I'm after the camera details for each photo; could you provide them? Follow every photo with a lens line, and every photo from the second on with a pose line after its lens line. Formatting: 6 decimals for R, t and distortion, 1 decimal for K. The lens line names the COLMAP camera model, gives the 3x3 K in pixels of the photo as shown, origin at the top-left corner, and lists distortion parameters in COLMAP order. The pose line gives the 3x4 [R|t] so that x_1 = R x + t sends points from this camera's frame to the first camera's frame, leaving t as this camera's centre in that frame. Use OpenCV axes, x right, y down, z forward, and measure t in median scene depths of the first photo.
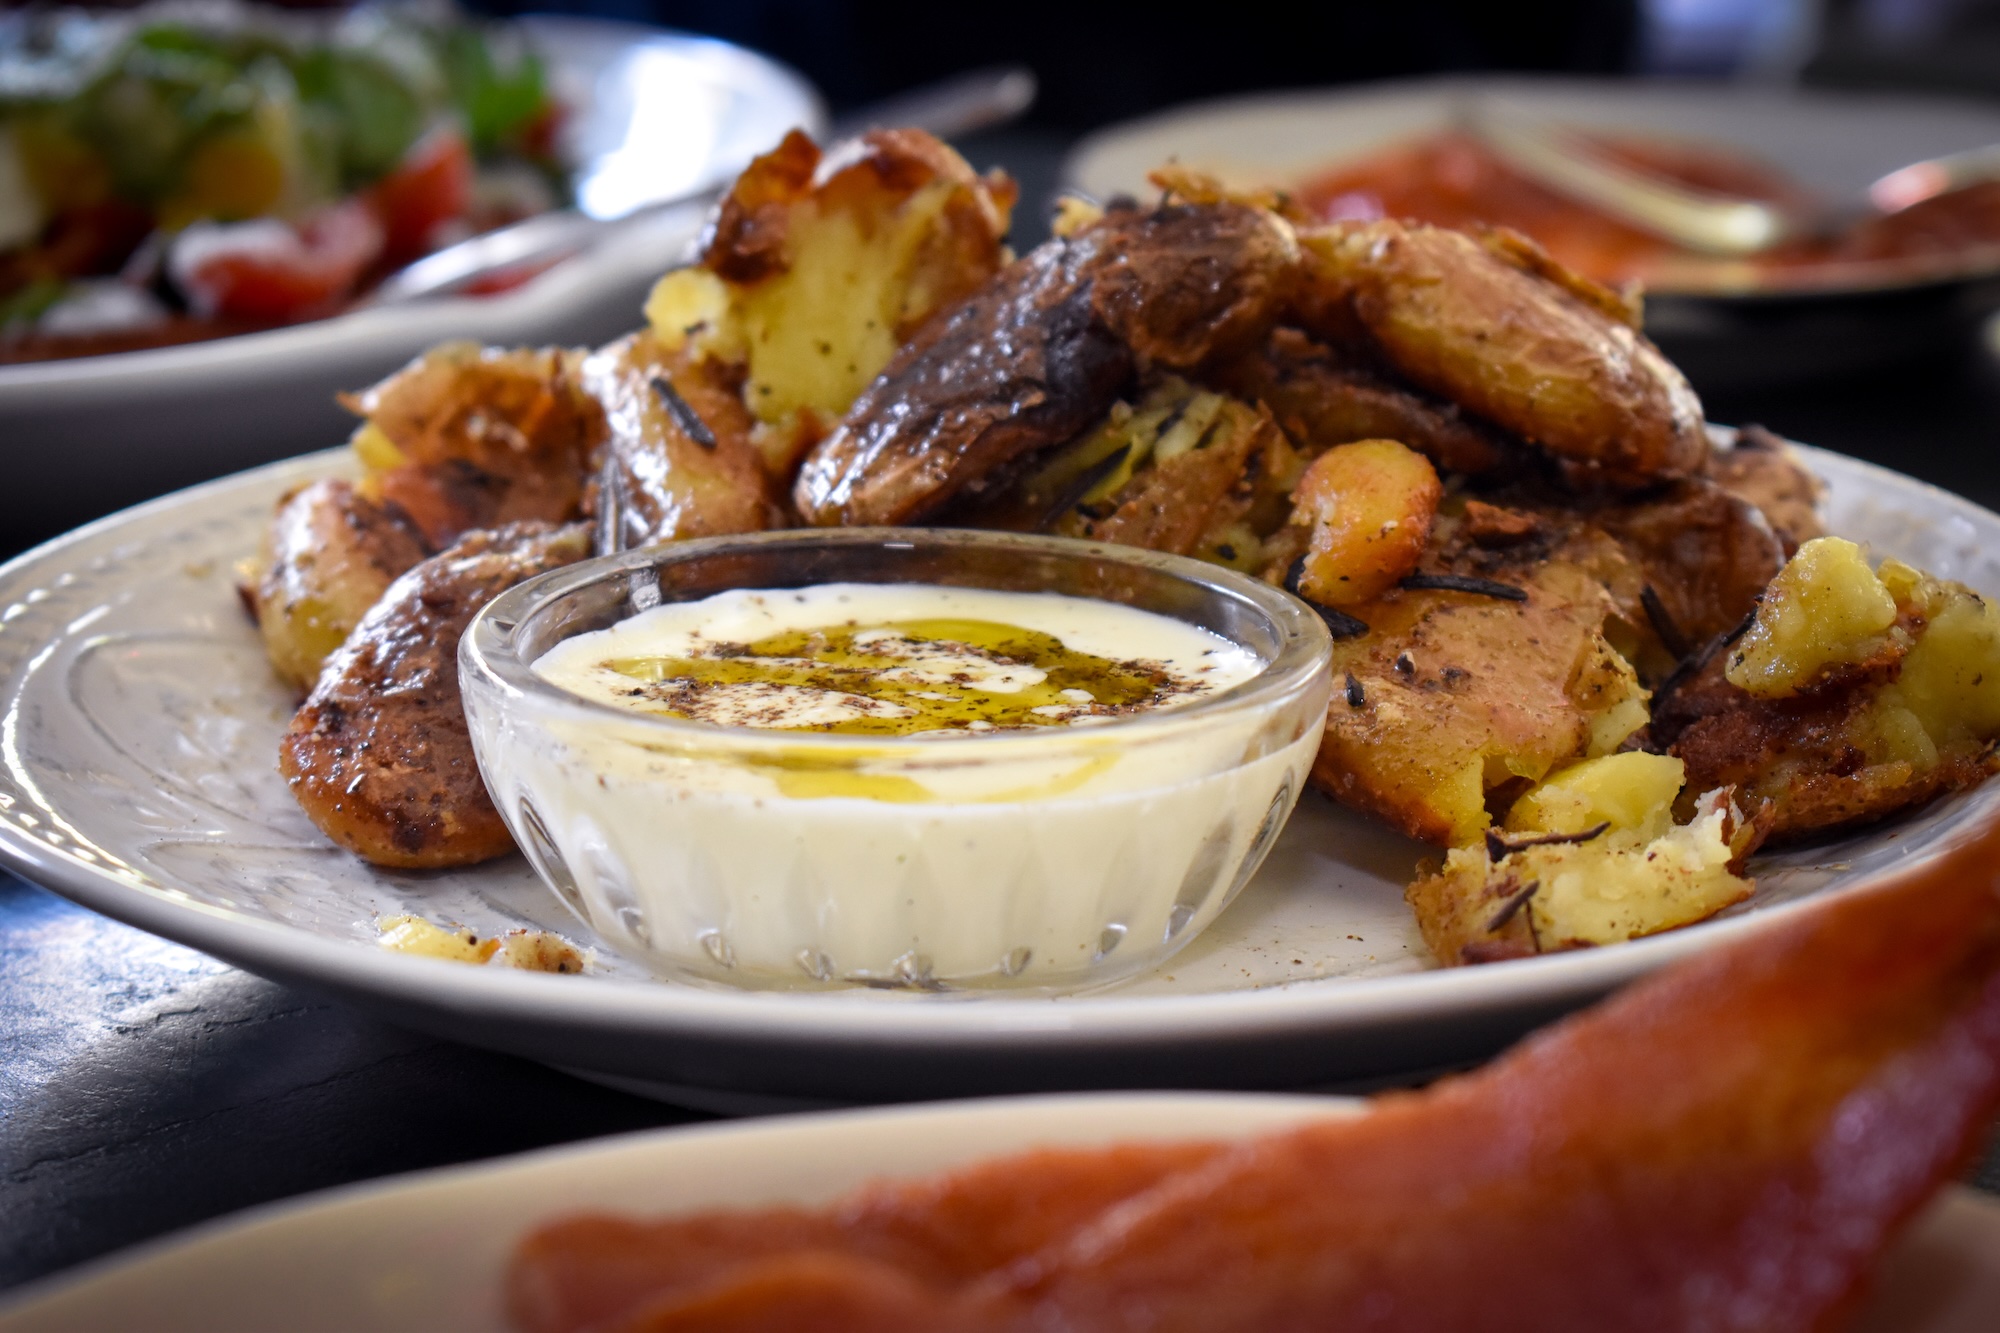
lens RADIAL K [[4387.1, 0, 1000.0], [0, 4387.1, 666.5], [0, 0, 1]] dist [0.054753, -0.255549]
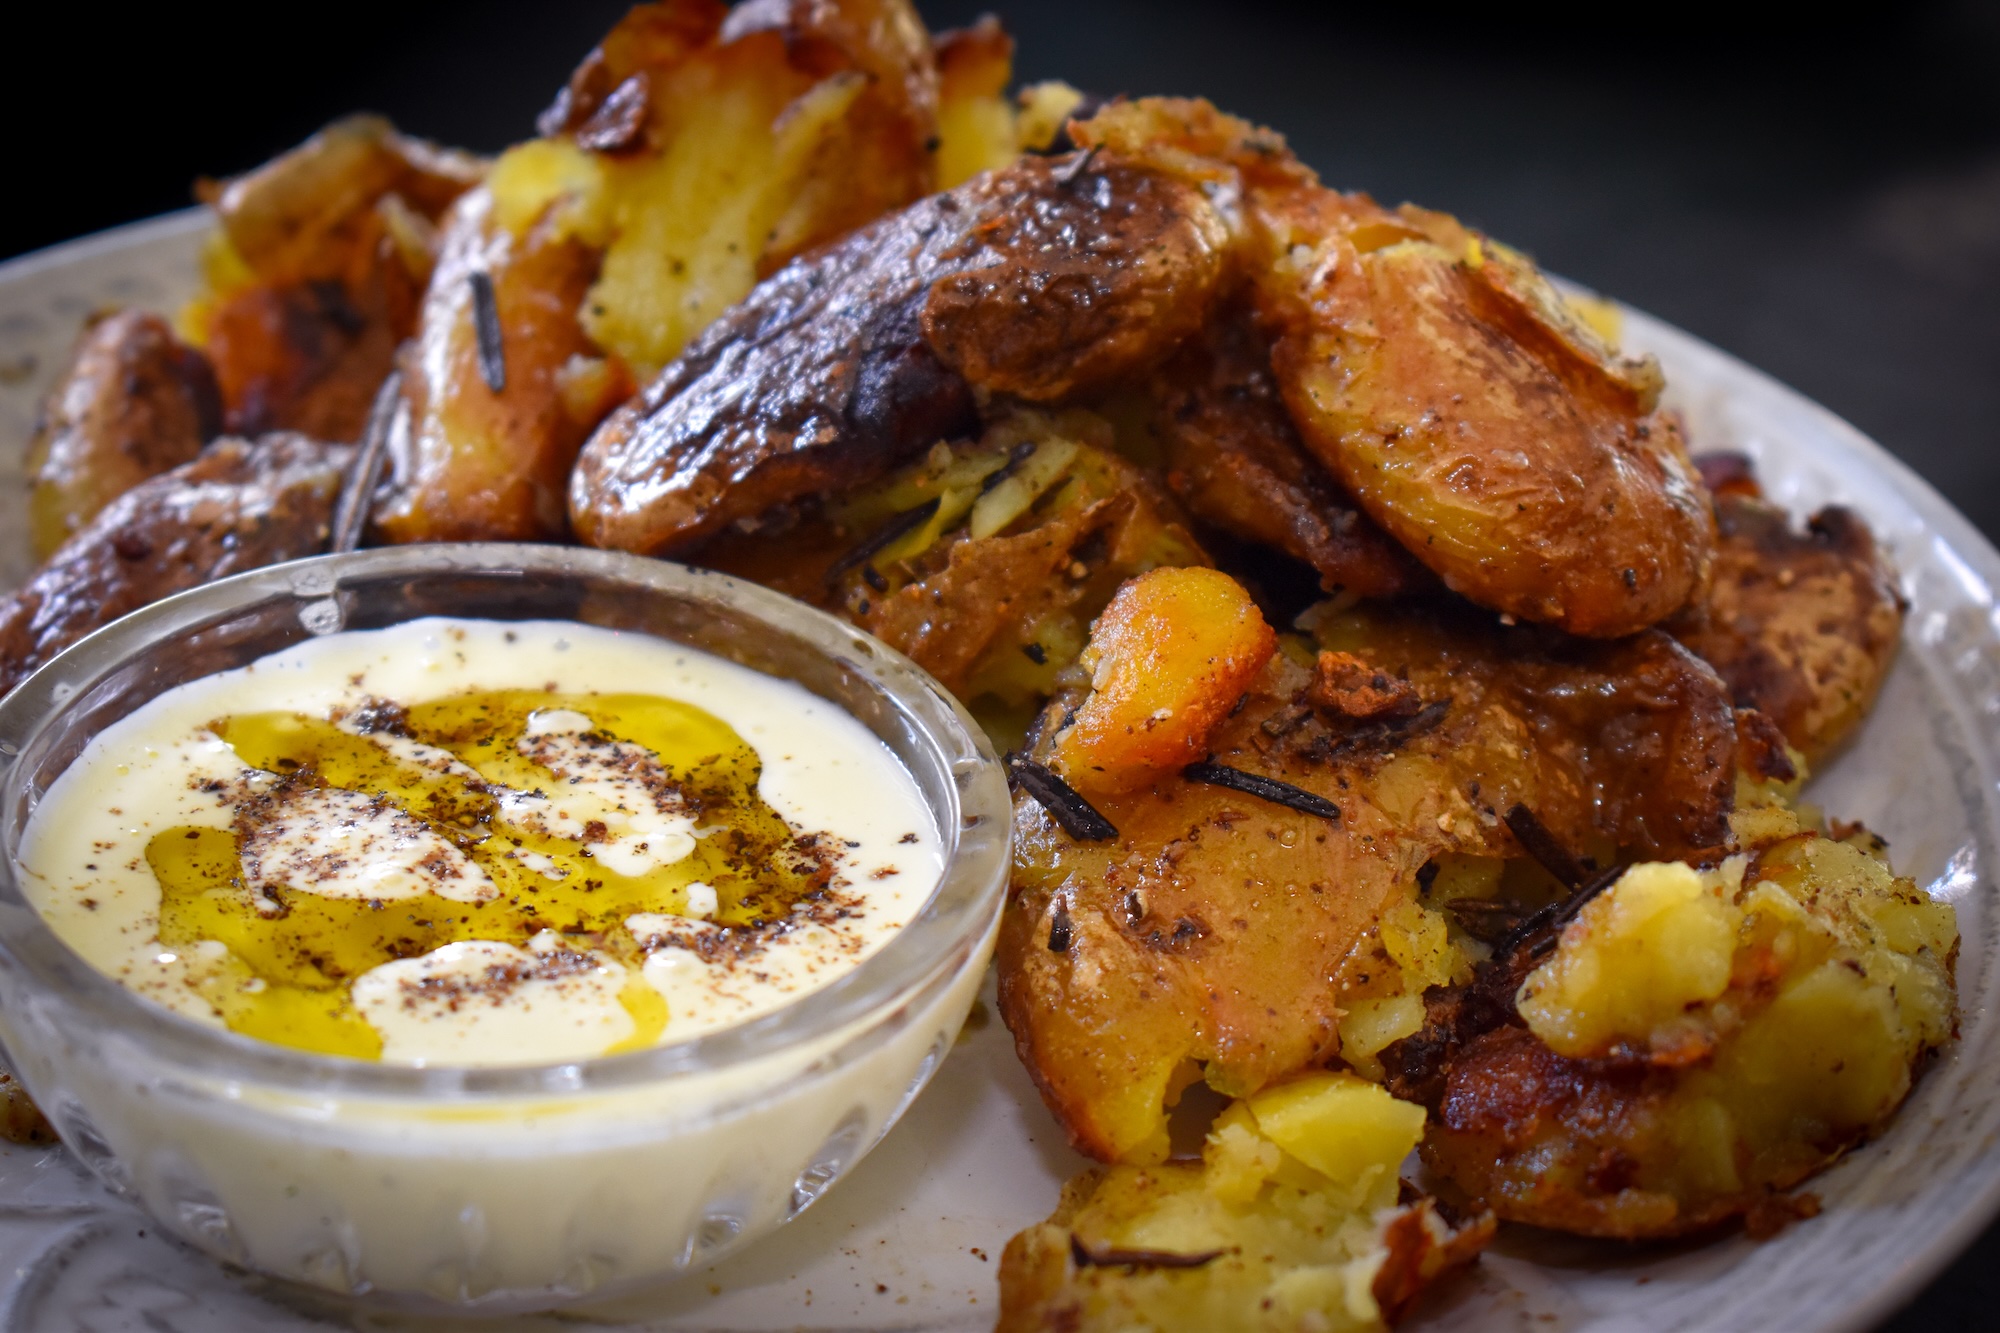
lens RADIAL K [[4387.1, 0, 1000.0], [0, 4387.1, 666.5], [0, 0, 1]] dist [0.054753, -0.255549]
pose [[0.962886, 0.172743, -0.207392, 0.213401], [-0.119734, 0.962005, 0.245376, -0.221347], [0.241899, -0.211437, 0.946984, 0.229795]]
